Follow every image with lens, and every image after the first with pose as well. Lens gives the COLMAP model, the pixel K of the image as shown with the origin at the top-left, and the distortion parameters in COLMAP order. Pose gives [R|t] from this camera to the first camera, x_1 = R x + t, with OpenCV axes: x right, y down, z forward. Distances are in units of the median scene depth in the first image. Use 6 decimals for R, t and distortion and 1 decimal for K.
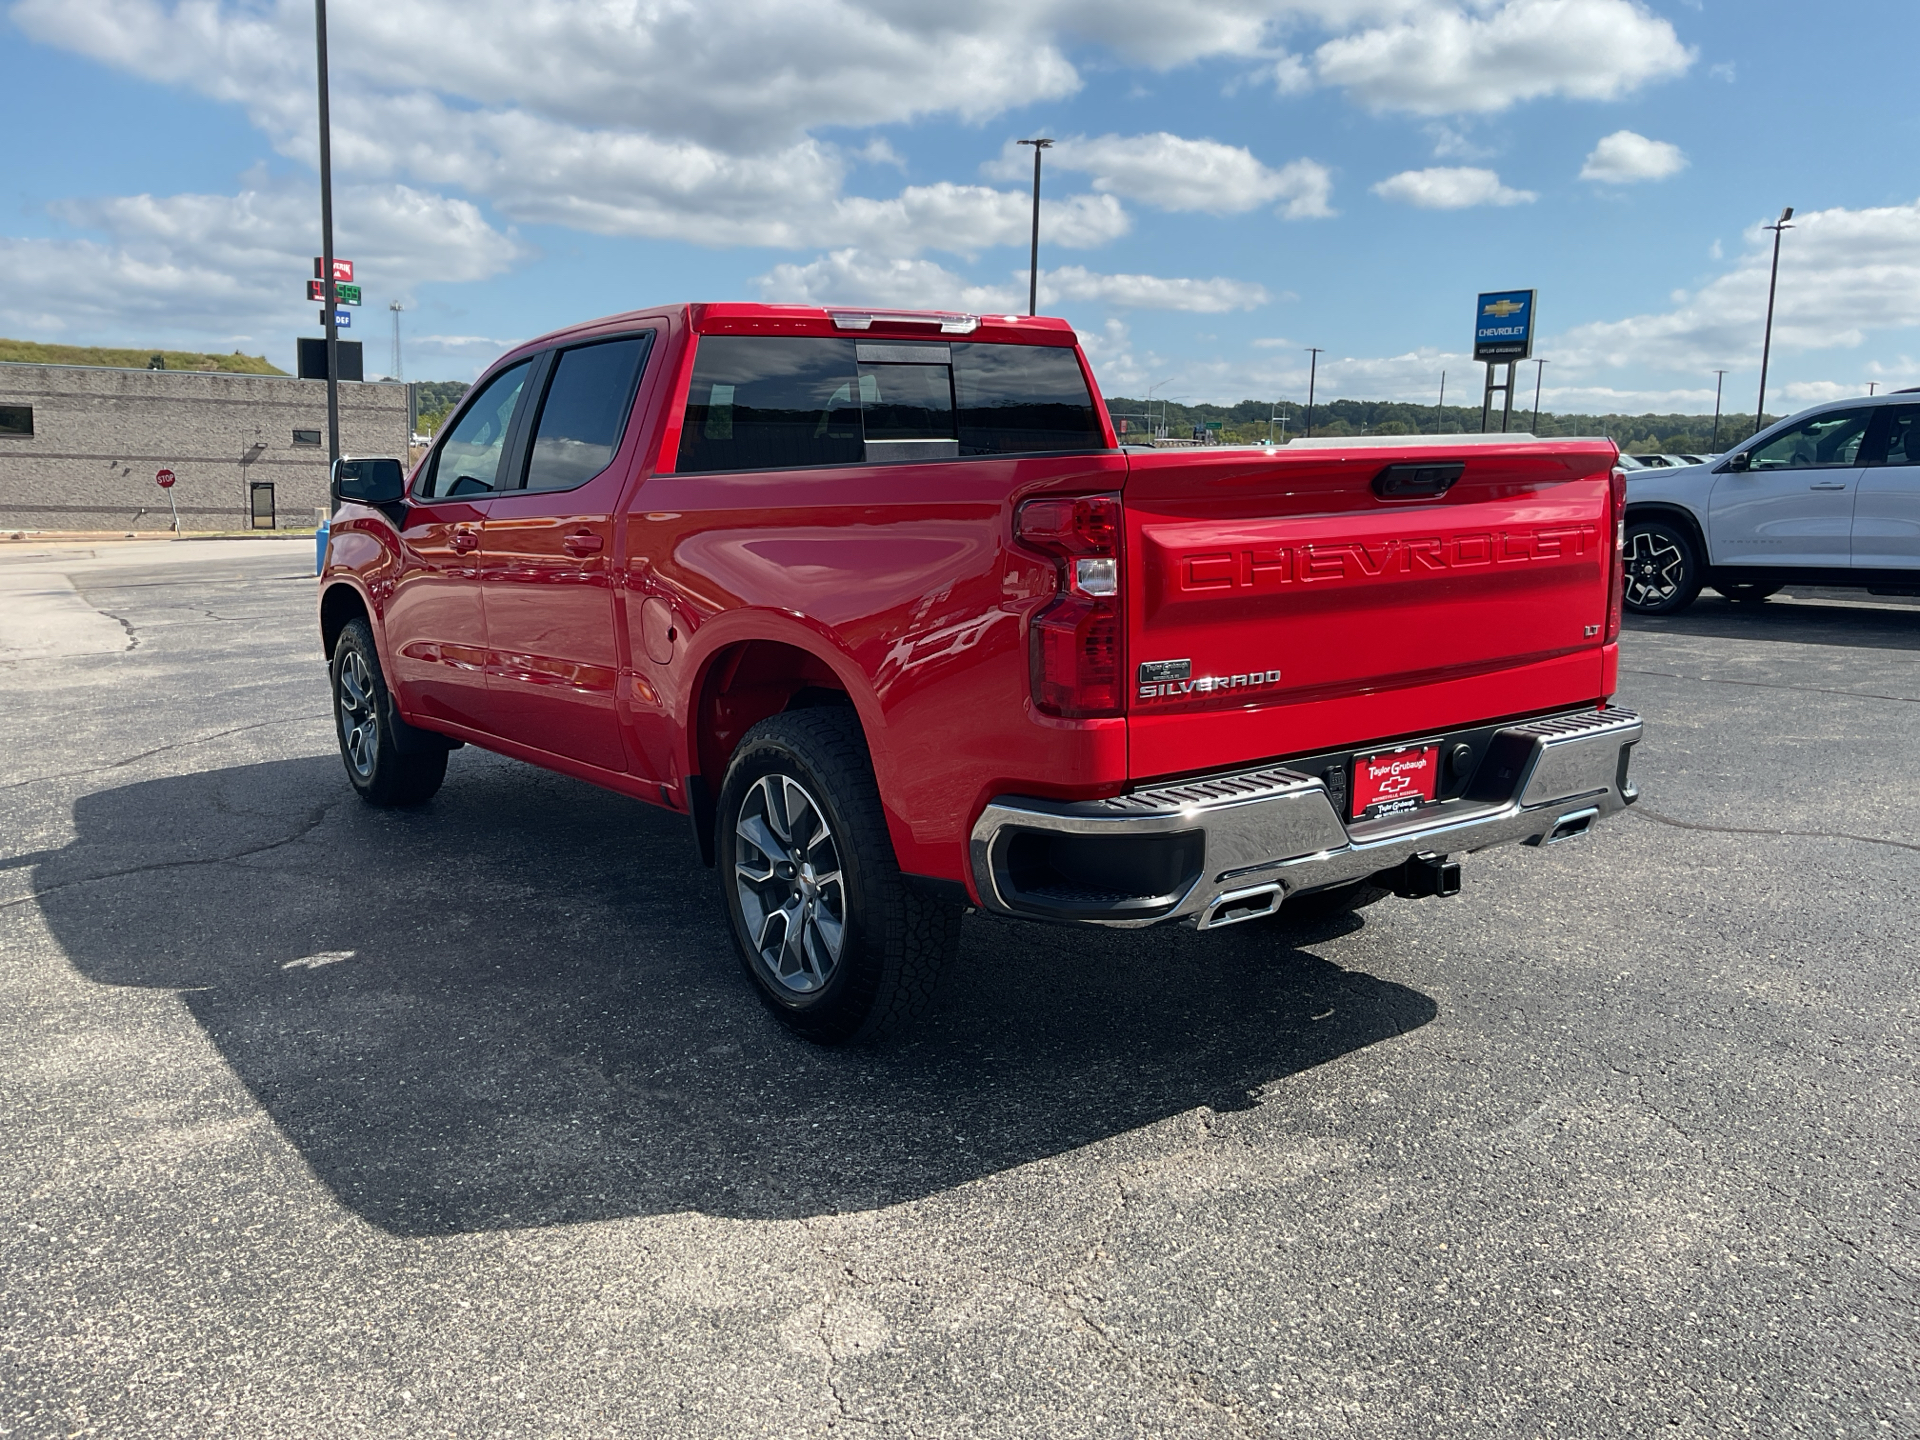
lens RADIAL K [[1593.4, 0, 948.8], [0, 1593.4, 718.0], [0, 0, 1]] dist [0.035681, -0.074259]
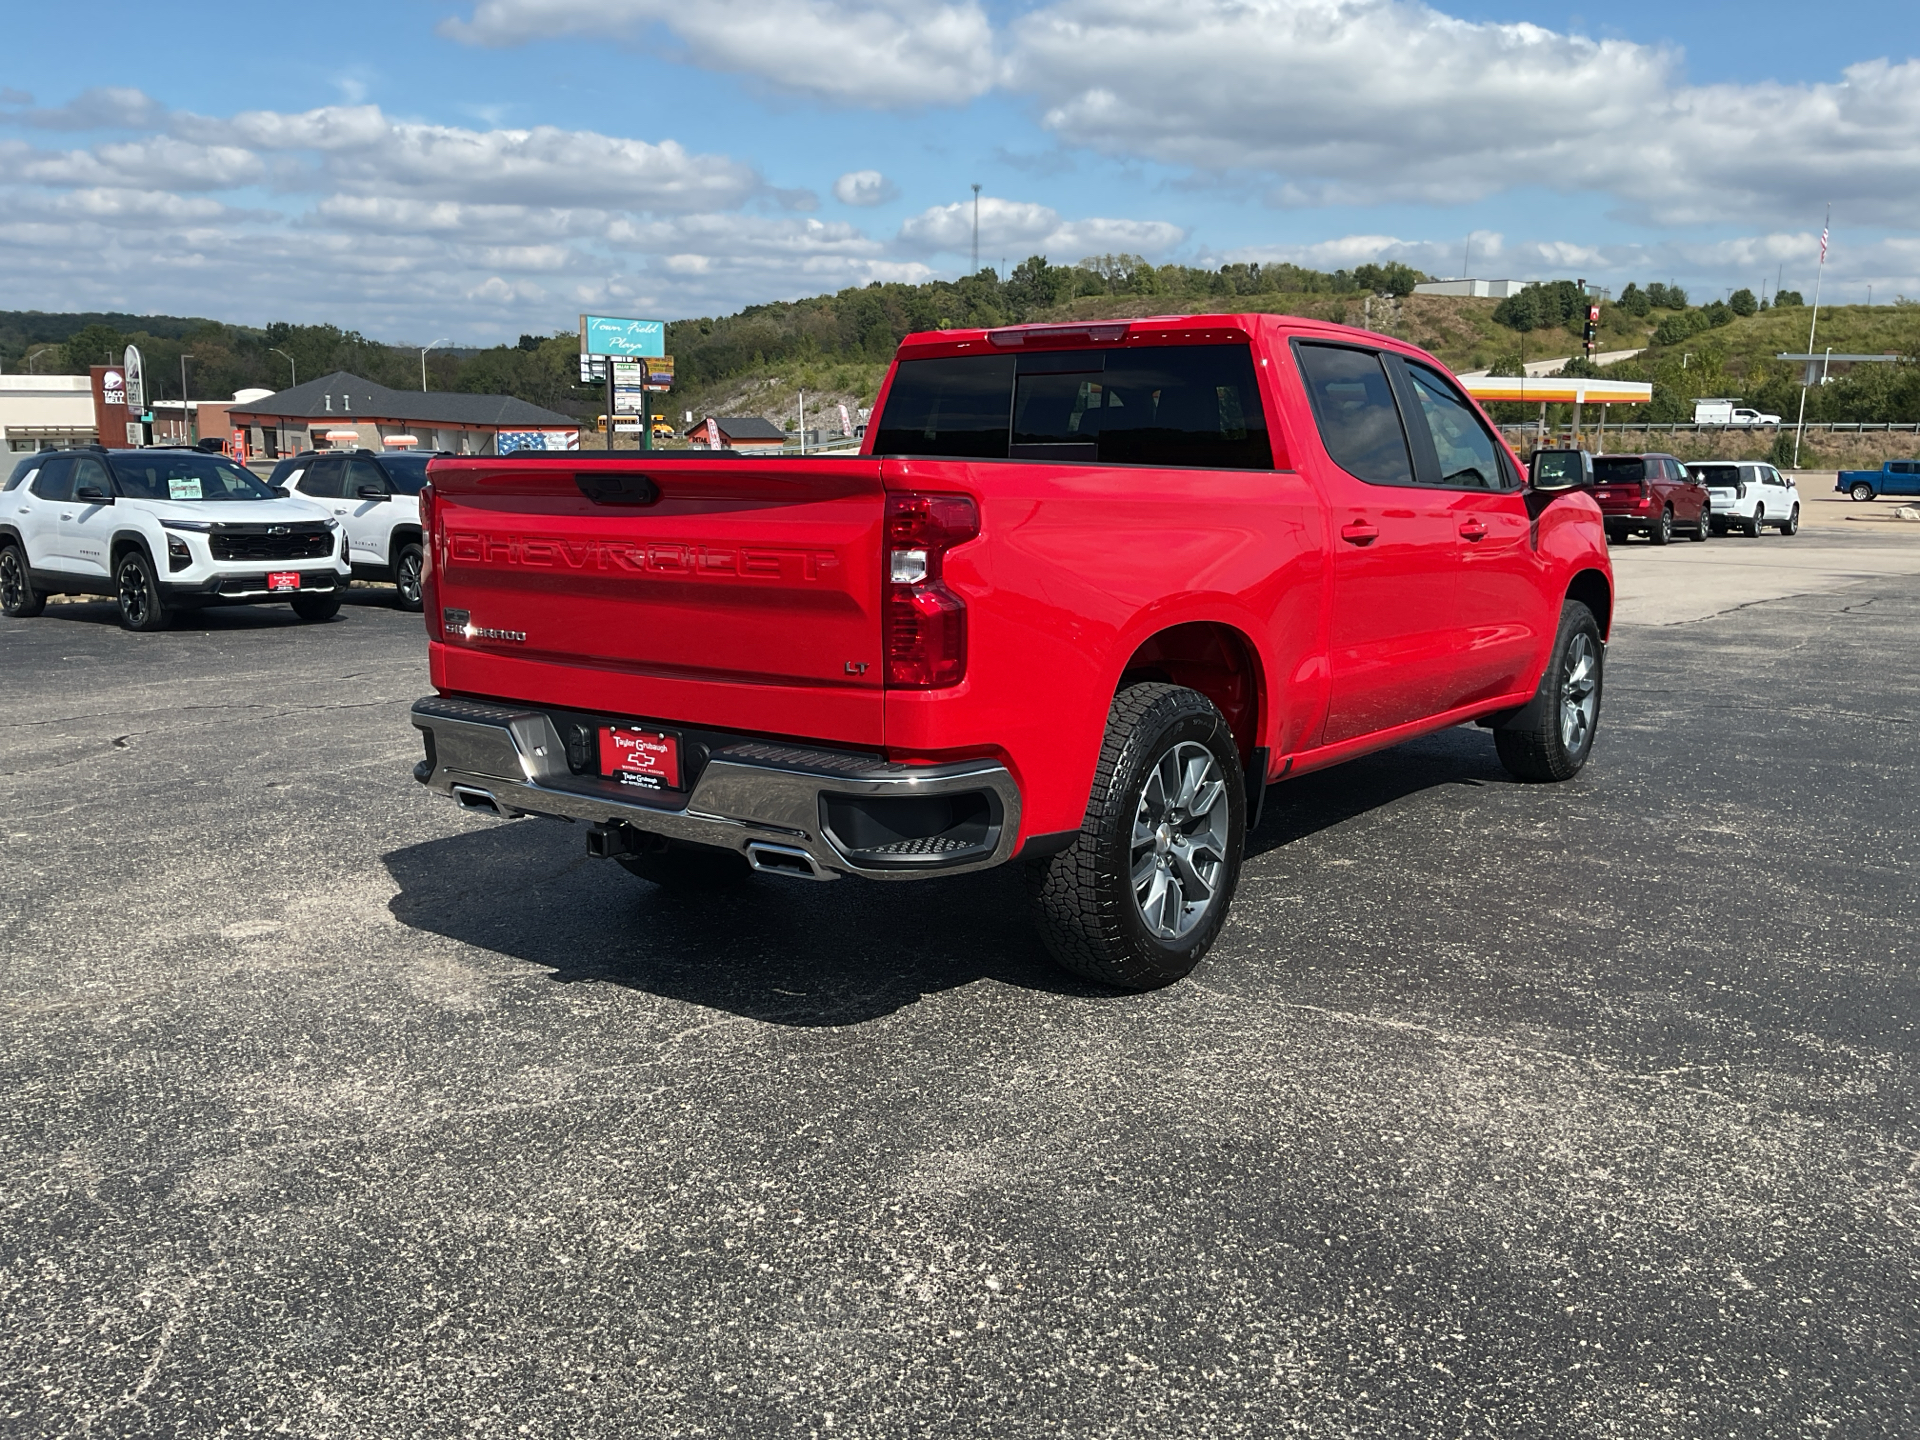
lens RADIAL K [[1589.1, 0, 960.8], [0, 1589.1, 747.6], [0, 0, 1]] dist [0.032281, -0.062701]
pose [[0.309625, 0.185243, -0.932640, 1.252748], [-0.156608, 0.977379, 0.142138, -0.144818], [0.937873, 0.102050, 0.331632, 0.757333]]
